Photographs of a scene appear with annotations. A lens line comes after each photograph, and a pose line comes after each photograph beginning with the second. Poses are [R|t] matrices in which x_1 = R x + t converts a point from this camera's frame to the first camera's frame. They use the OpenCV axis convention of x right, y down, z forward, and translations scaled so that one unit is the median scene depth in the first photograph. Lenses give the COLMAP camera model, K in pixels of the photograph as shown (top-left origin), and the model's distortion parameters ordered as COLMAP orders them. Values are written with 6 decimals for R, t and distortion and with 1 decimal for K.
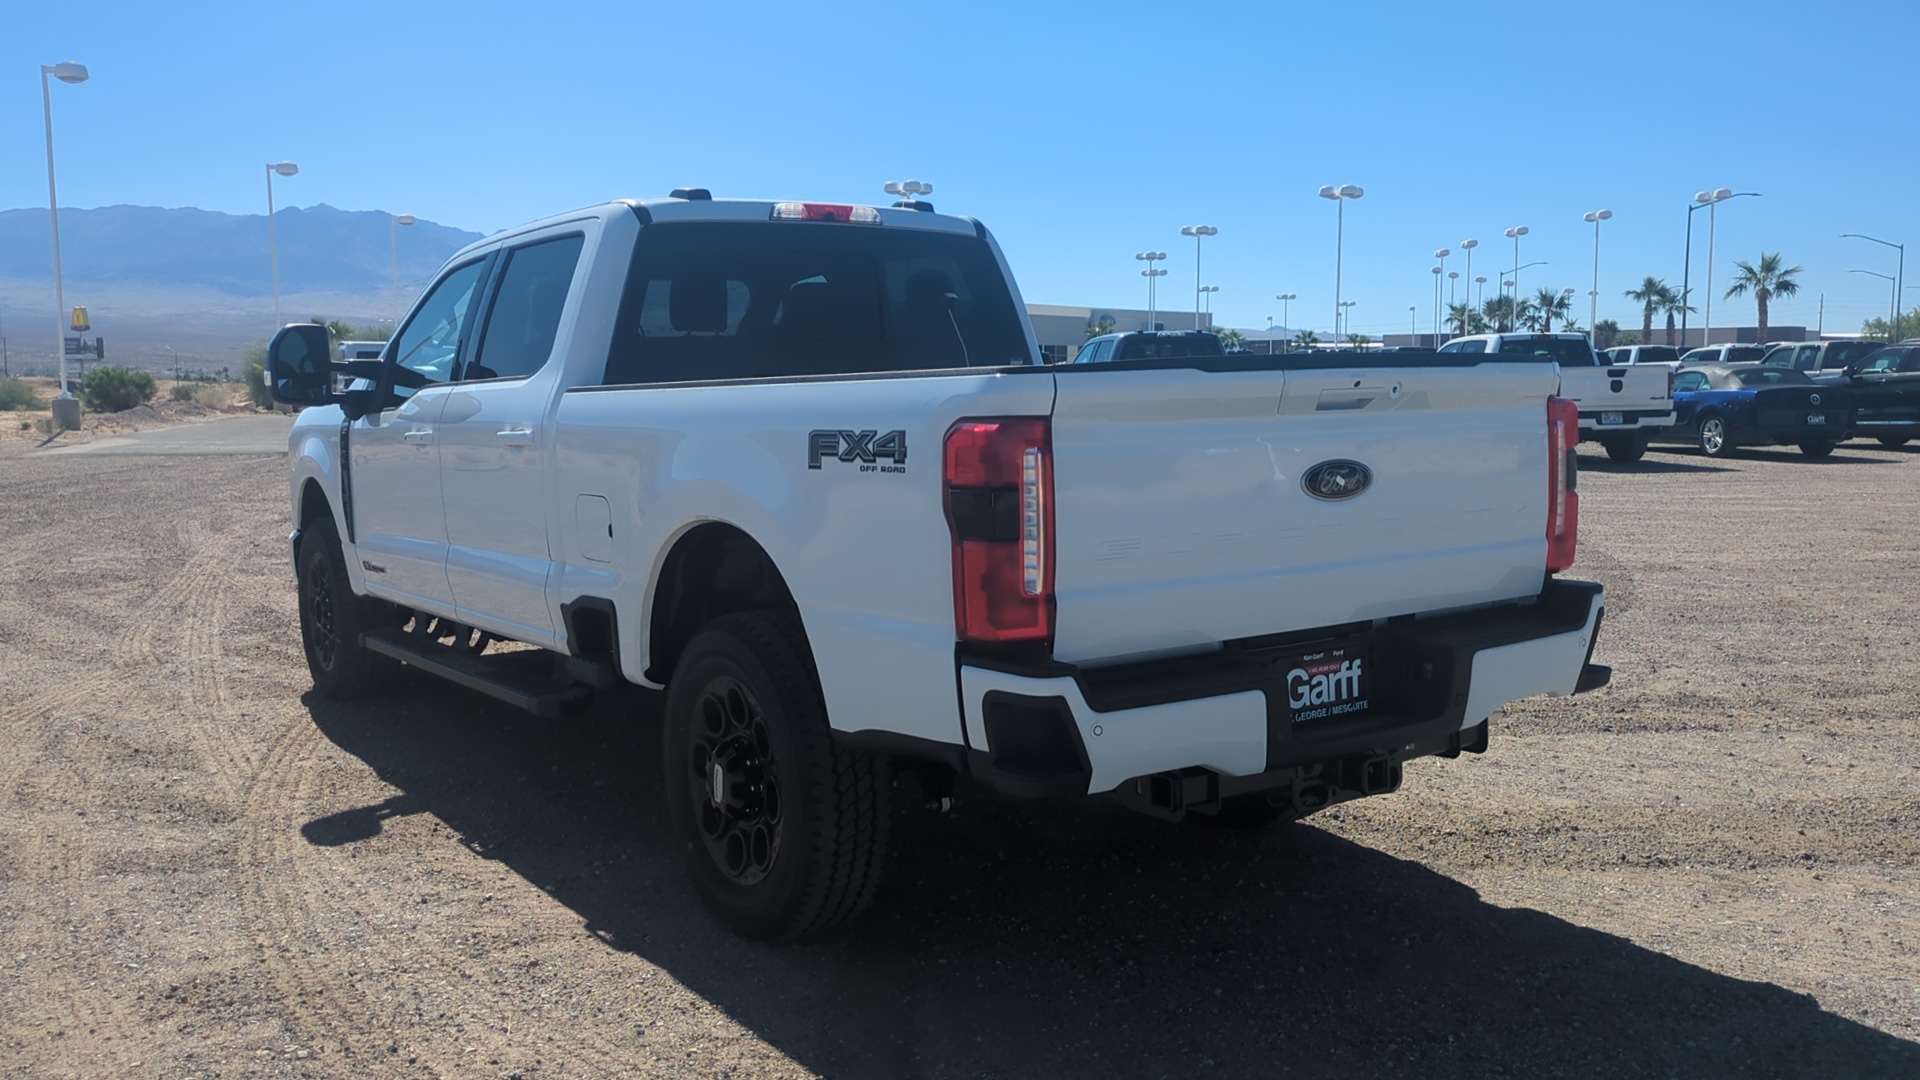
lens RADIAL K [[1658.0, 0, 972.6], [0, 1658.0, 530.7], [0, 0, 1]] dist [0.067792, -0.082830]
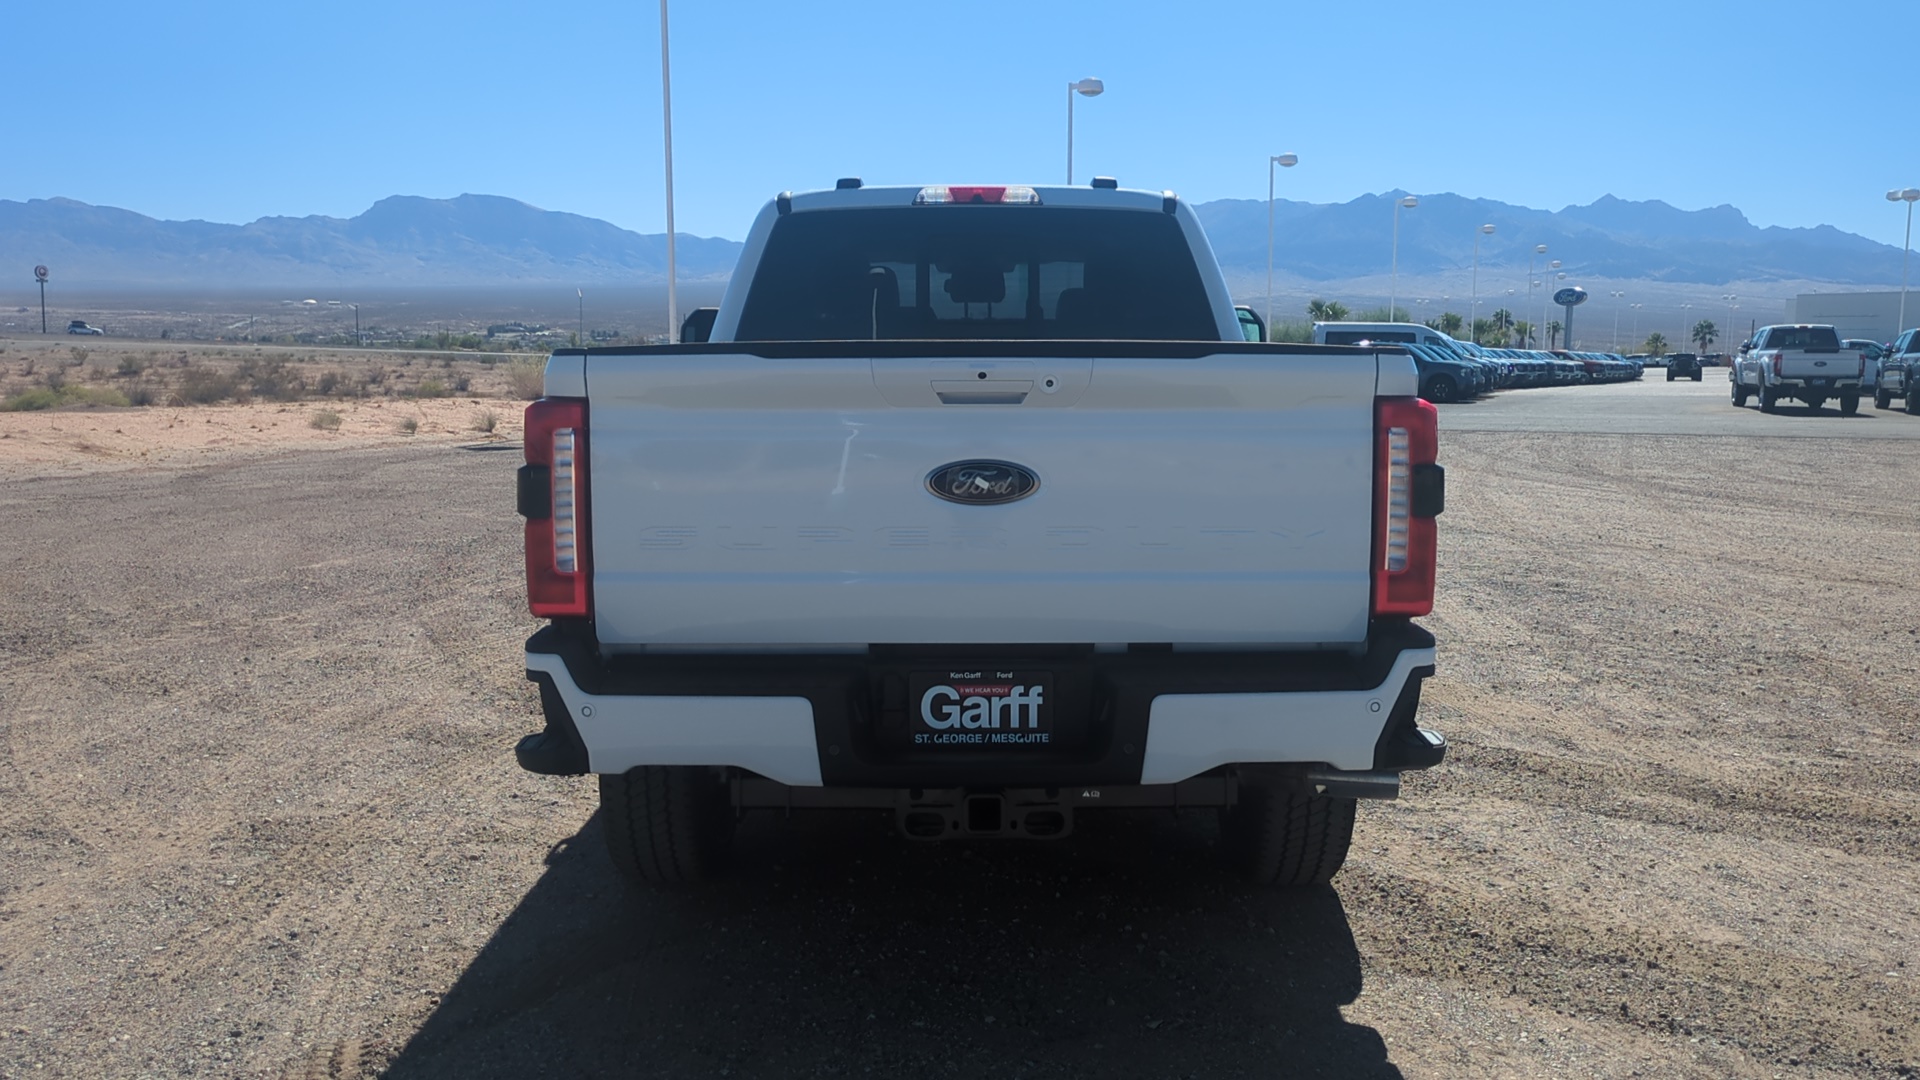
lens RADIAL K [[1657.2, 0, 973.6], [0, 1657.2, 532.7], [0, 0, 1]] dist [0.064414, -0.082975]
pose [[0.817733, 0.076143, -0.570540, 0.690869], [-0.068680, 0.997038, 0.034626, -0.031972], [0.571486, 0.010869, 0.820540, 0.250176]]
